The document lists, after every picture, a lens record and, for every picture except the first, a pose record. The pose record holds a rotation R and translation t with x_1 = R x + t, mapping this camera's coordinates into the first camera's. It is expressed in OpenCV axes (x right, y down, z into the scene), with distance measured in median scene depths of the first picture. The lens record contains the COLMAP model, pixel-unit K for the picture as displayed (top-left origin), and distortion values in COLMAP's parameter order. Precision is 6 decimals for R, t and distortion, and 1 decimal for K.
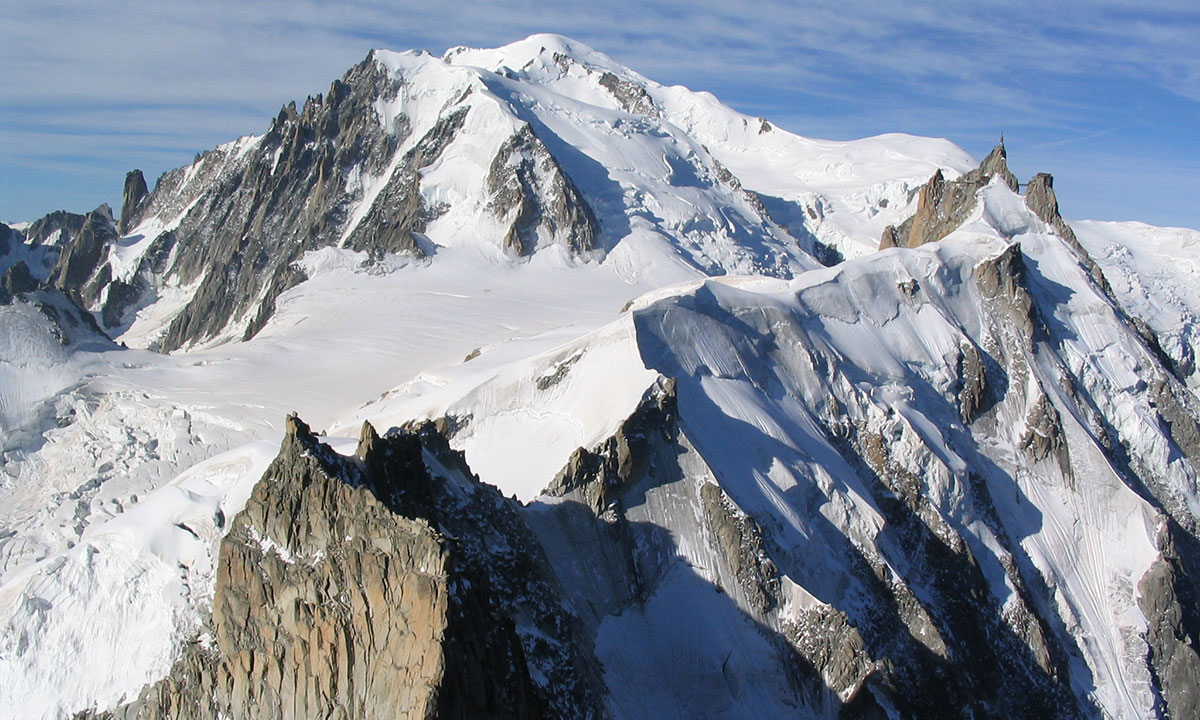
lens RADIAL K [[1360.7, 0, 596.6], [0, 1360.7, 357.3], [0, 0, 1]] dist [-0.097658, 0.000000]
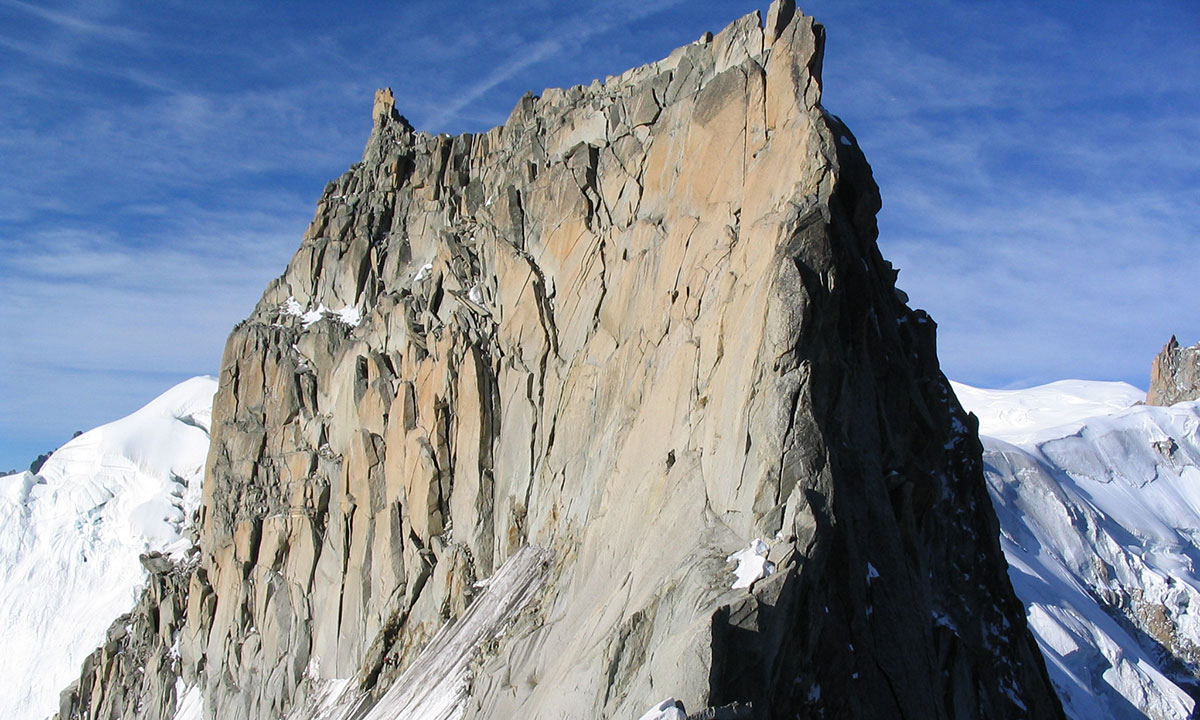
lens RADIAL K [[1360.7, 0, 598.3], [0, 1360.7, 361.4], [0, 0, 1]] dist [-0.097658, 0.000000]
pose [[0.993878, -0.016466, -0.109251, -0.031307], [-0.005843, 0.979615, -0.200798, 0.076914], [0.110331, 0.200207, 0.973522, 0.178558]]
